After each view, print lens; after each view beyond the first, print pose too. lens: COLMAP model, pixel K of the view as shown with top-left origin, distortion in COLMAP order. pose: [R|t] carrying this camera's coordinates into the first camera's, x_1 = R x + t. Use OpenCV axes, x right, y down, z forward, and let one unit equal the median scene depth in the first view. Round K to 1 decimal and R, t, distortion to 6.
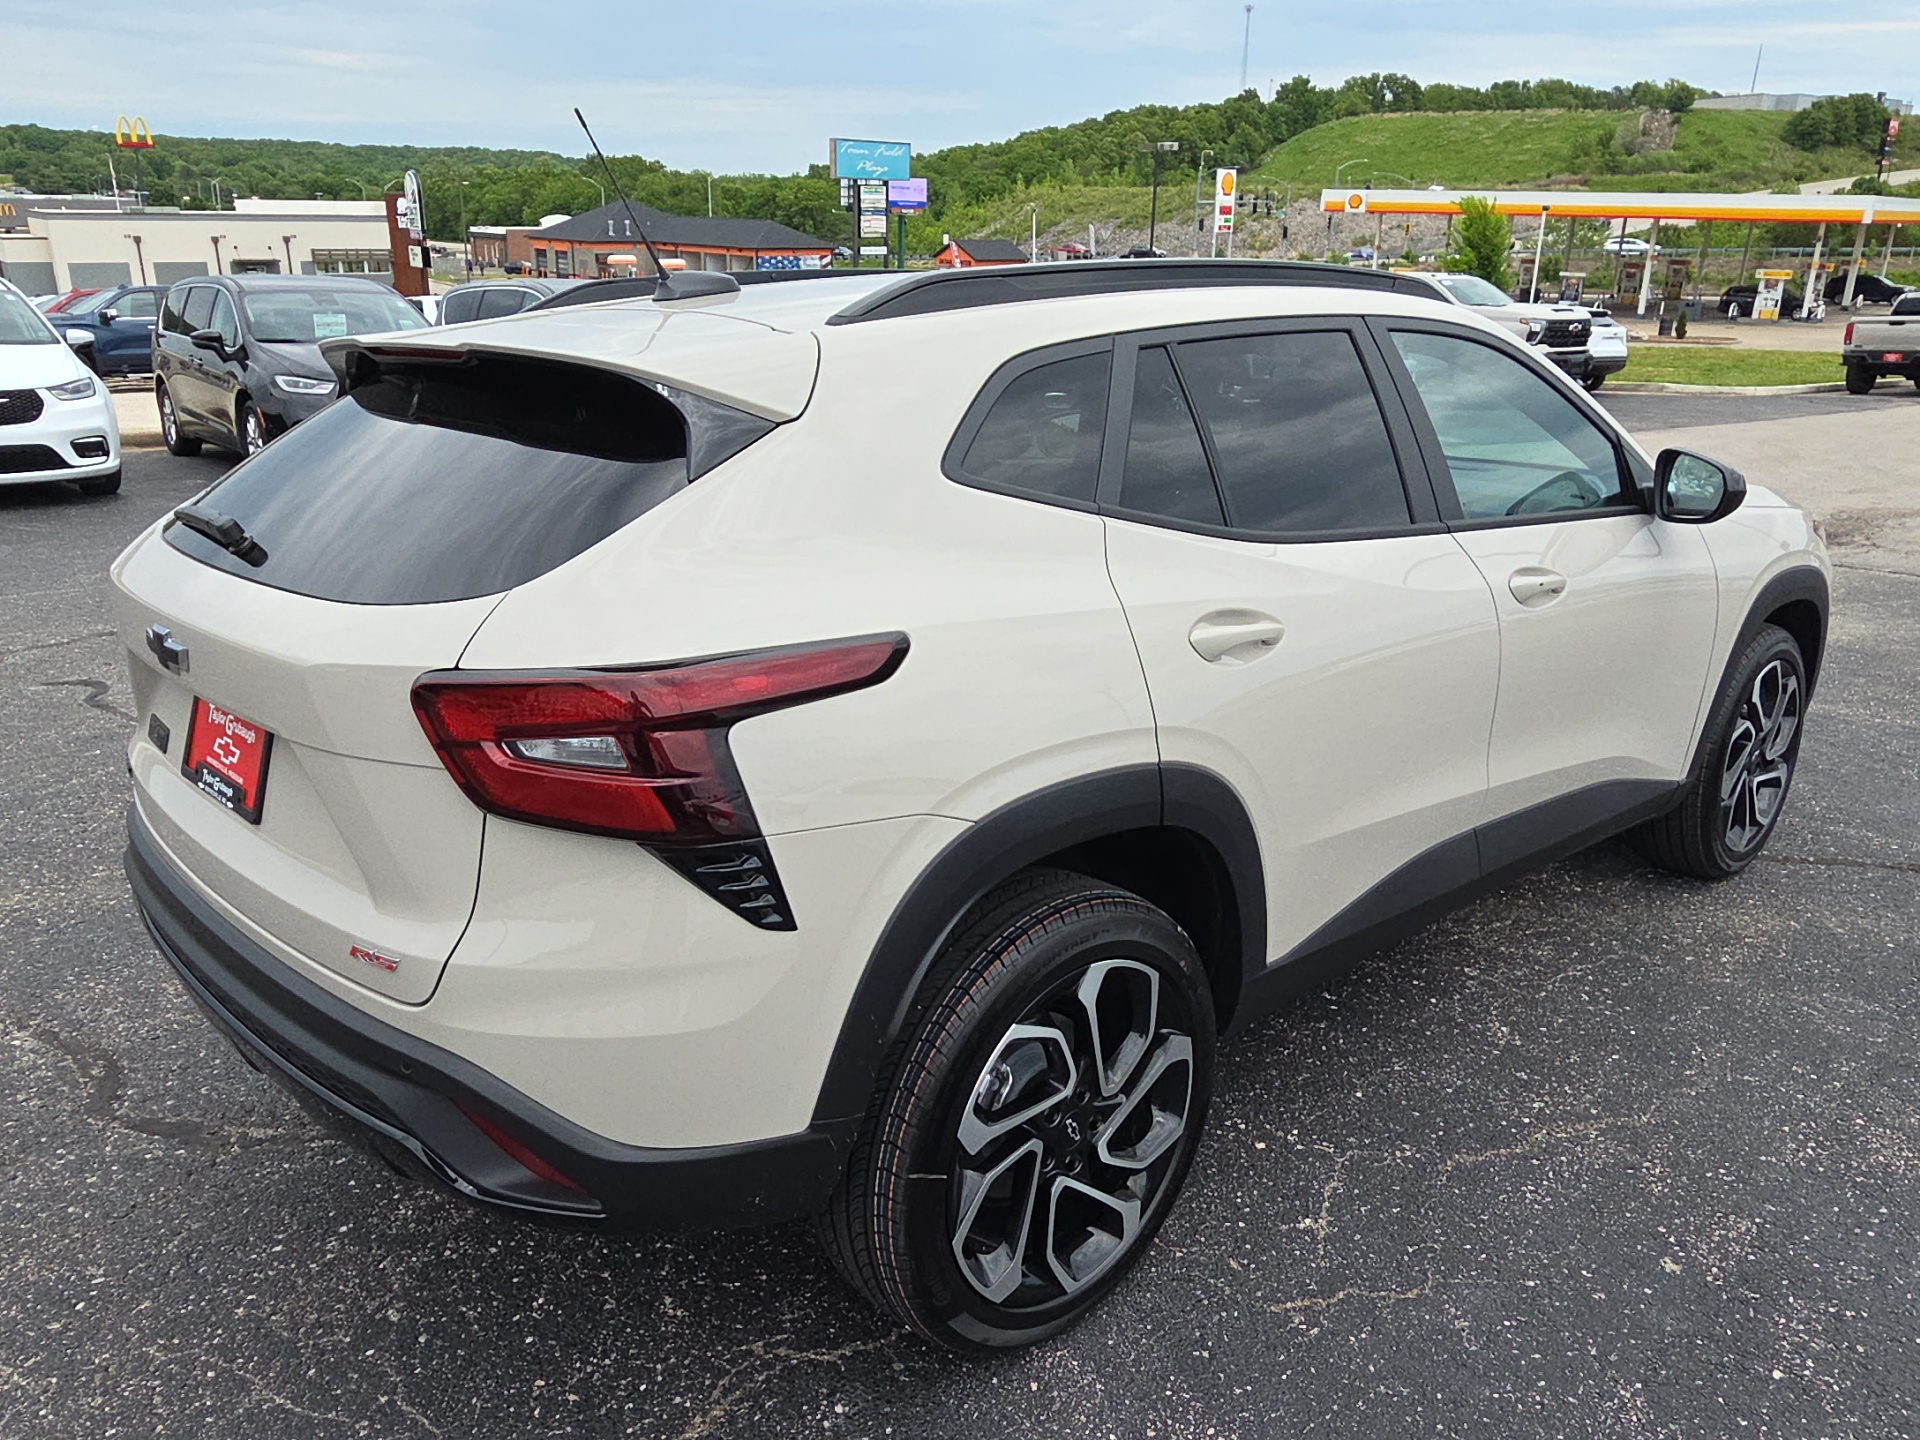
lens RADIAL K [[1441.2, 0, 960.0], [0, 1441.2, 720.0], [0, 0, 1]] dist [0.005908, -0.000897]
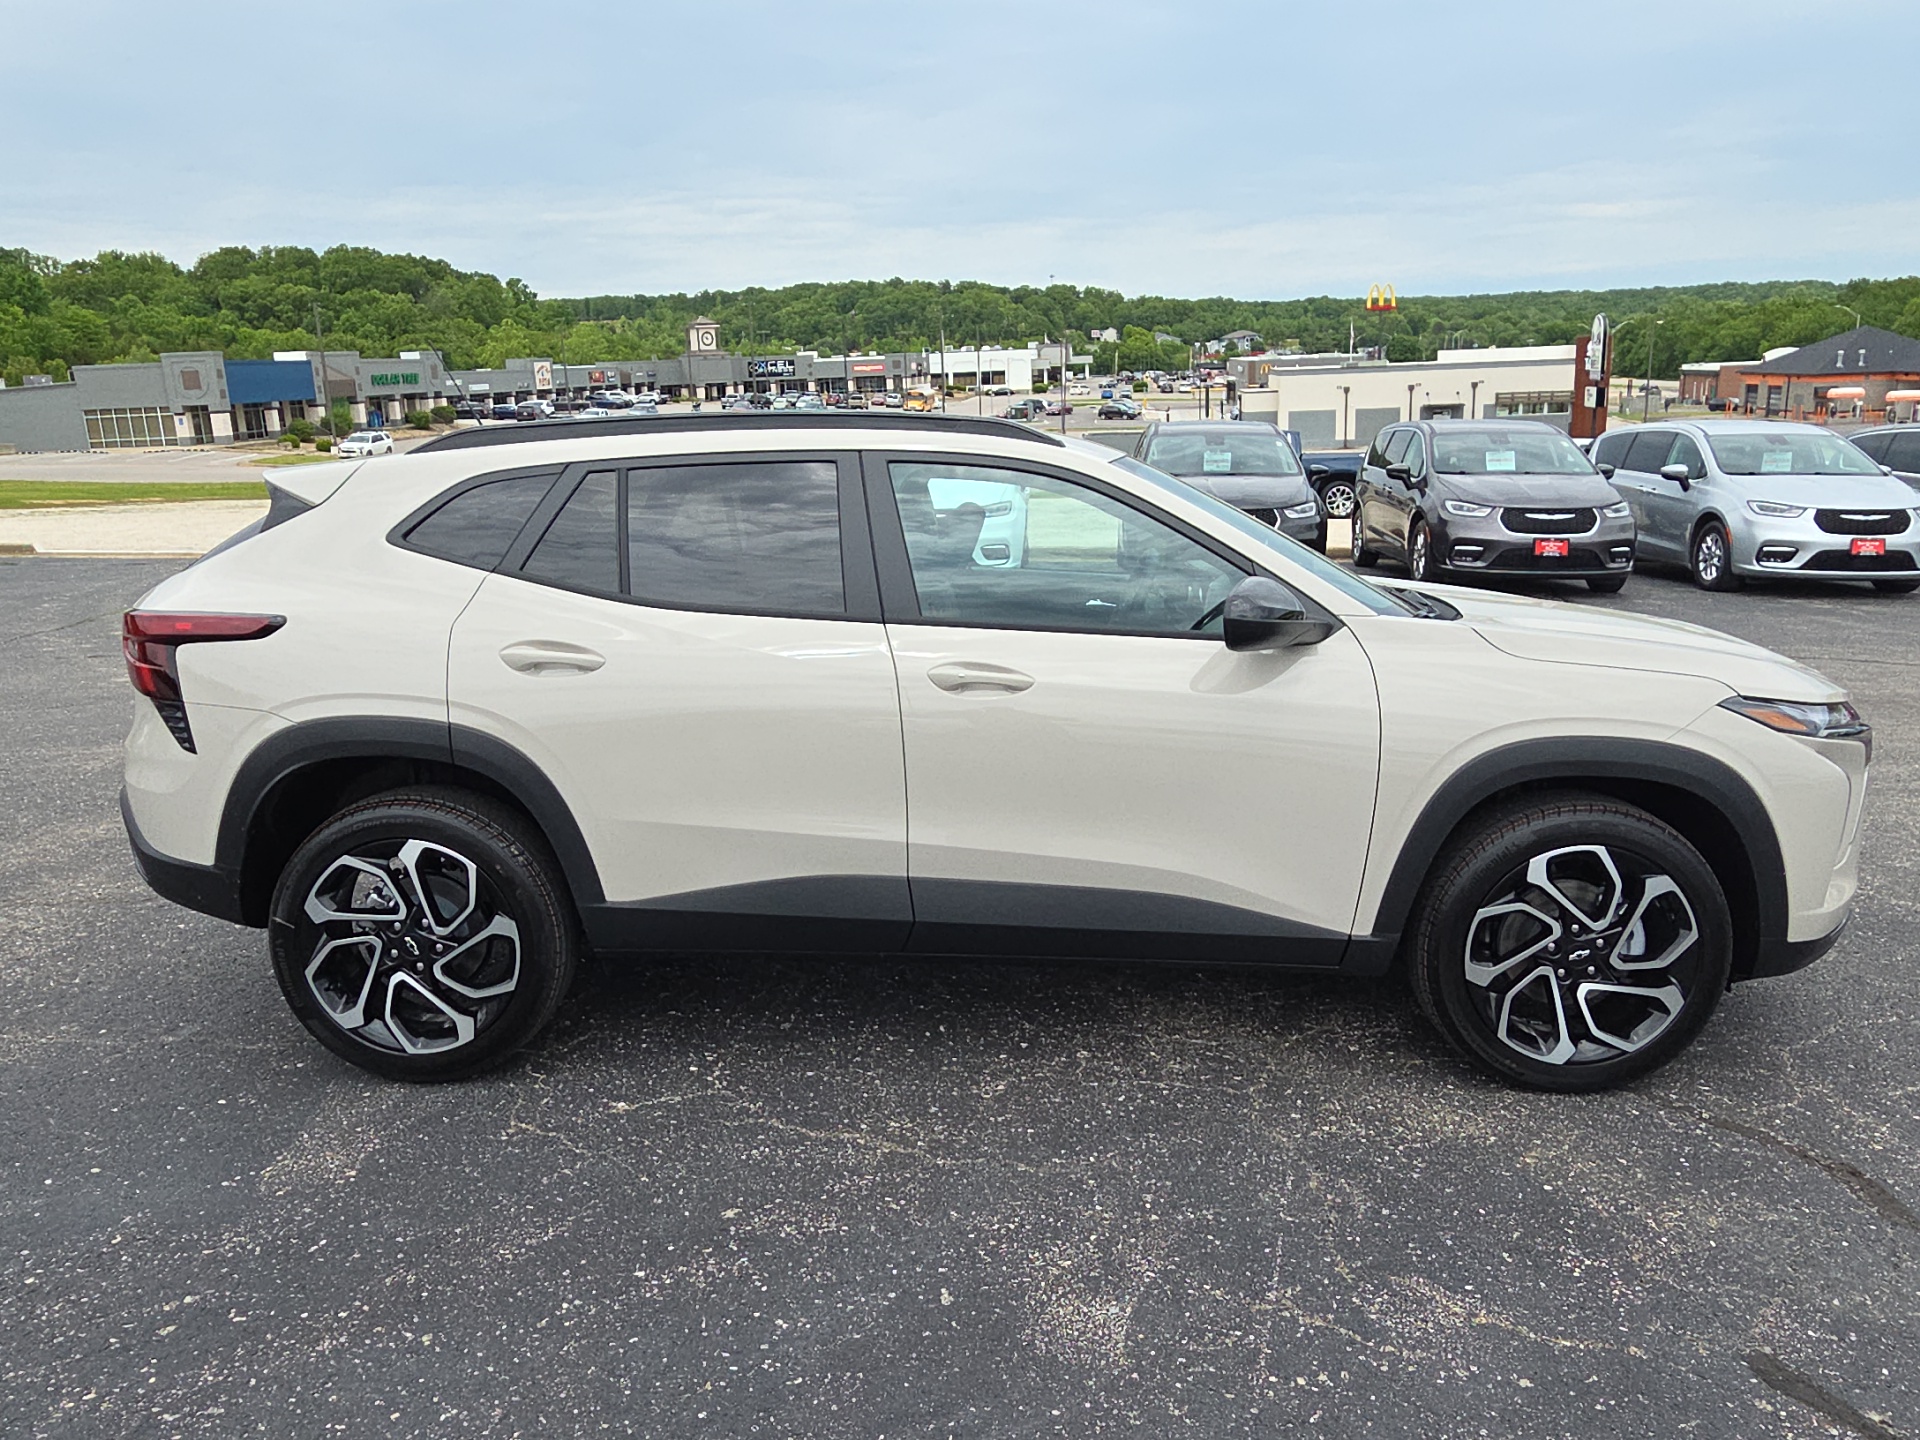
lens RADIAL K [[1441.2, 0, 960.0], [0, 1441.2, 720.0], [0, 0, 1]] dist [0.005908, -0.000897]
pose [[0.710289, 0.126942, -0.692369, 1.034750], [-0.189472, 0.981781, -0.014371, -0.036614], [0.677930, 0.141392, 0.721401, 0.141218]]
